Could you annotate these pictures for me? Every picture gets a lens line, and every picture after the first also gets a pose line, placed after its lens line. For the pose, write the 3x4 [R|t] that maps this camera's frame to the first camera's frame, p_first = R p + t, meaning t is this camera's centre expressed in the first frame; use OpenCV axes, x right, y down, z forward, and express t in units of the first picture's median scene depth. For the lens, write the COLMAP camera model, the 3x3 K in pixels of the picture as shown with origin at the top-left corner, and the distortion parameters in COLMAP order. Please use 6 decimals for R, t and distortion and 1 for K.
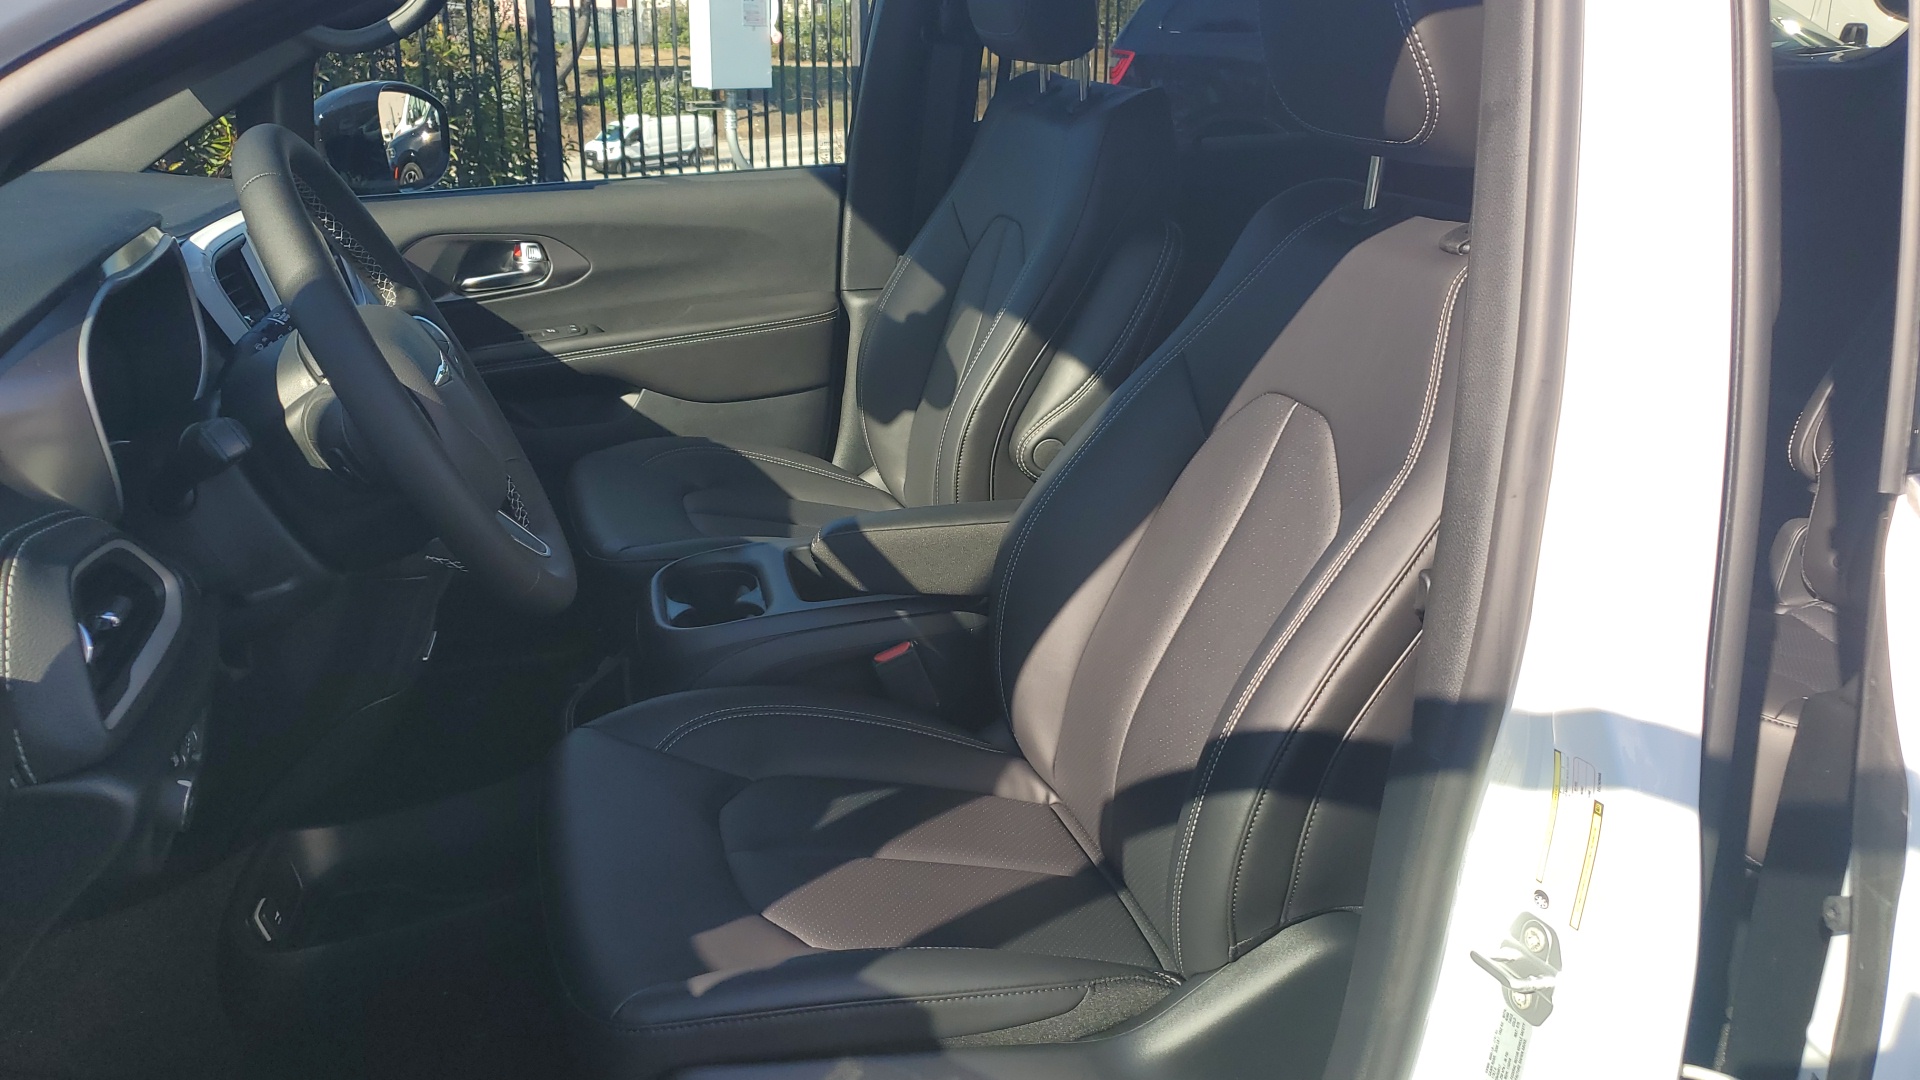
lens RADIAL K [[1535.0, 0, 974.4], [0, 1535.0, 540.6], [0, 0, 1]] dist [0.047672, -0.054803]
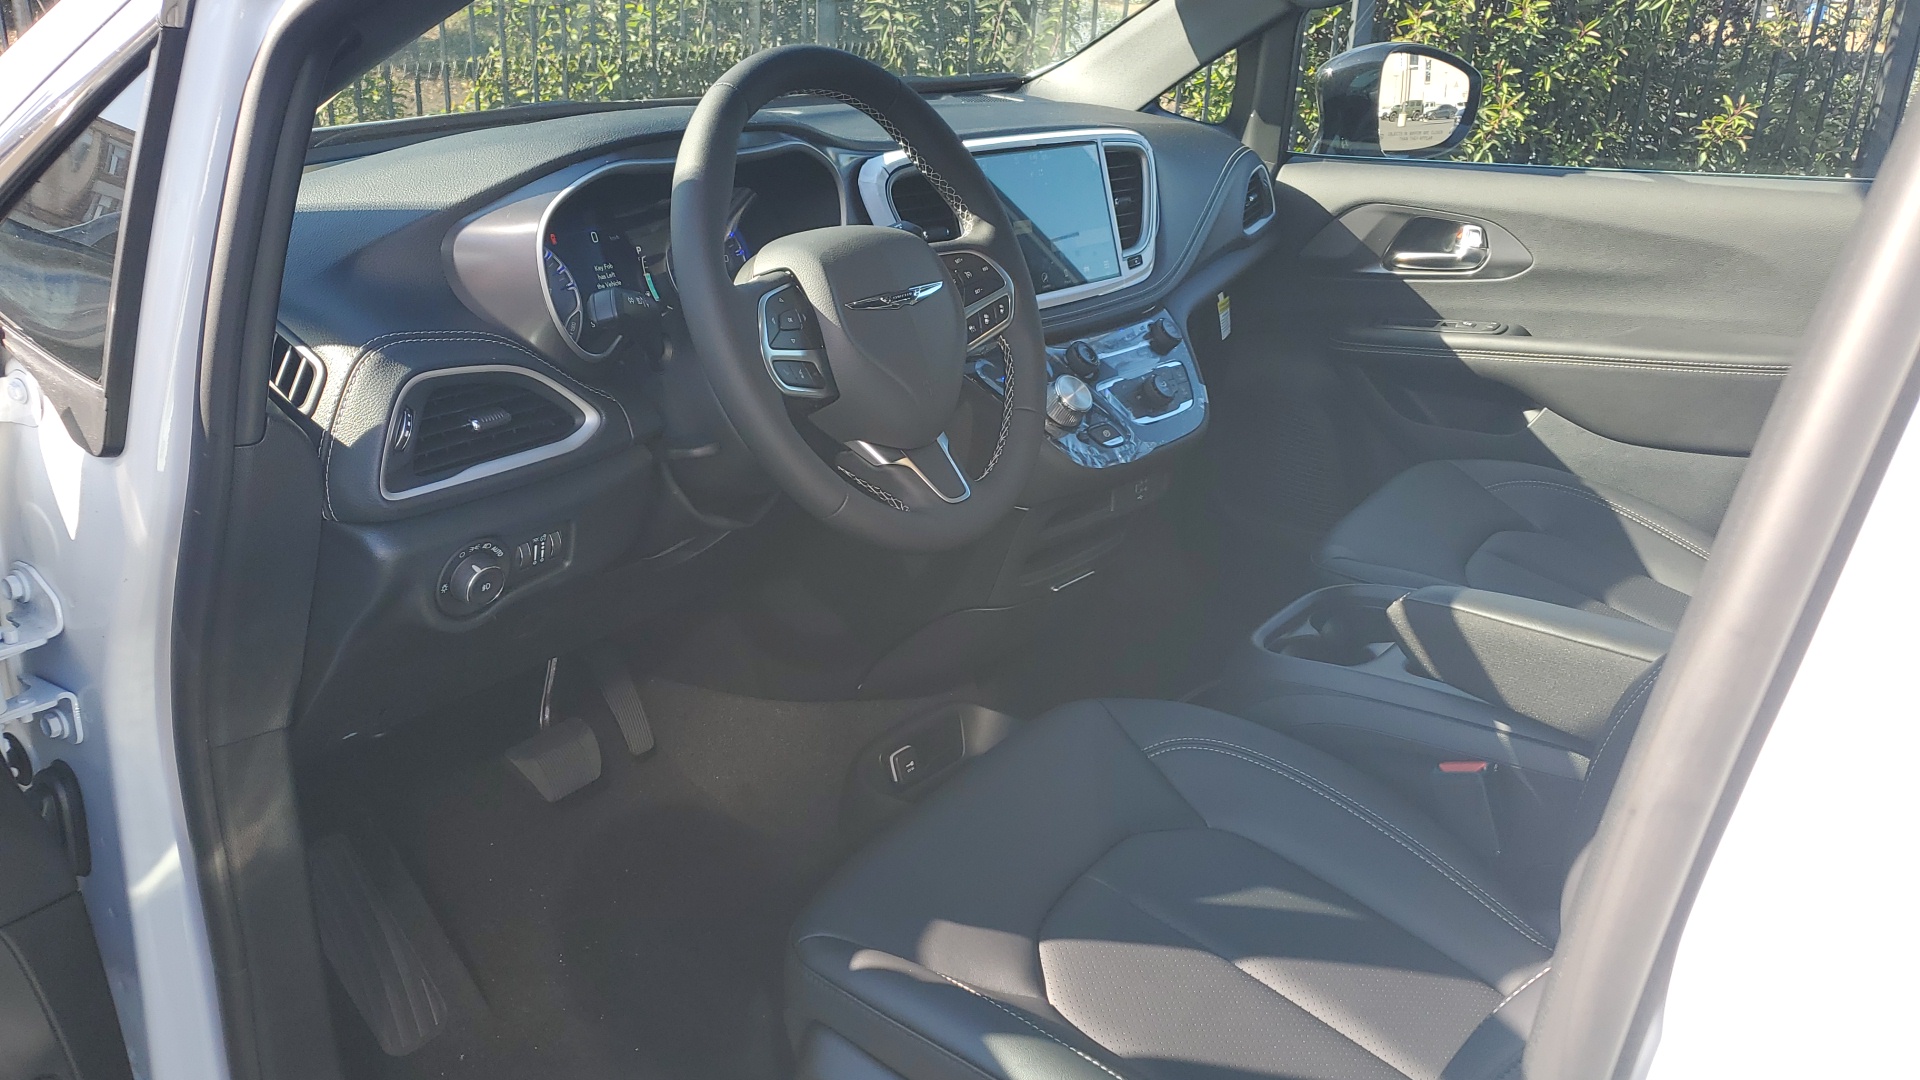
lens RADIAL K [[1535.0, 0, 940.7], [0, 1535.0, 544.7], [0, 0, 1]] dist [0.047672, -0.054803]
pose [[0.626888, 0.289824, -0.723197, 0.231476], [-0.279501, 0.950107, 0.138480, -0.051651], [0.727249, 0.115323, 0.676616, 0.171974]]
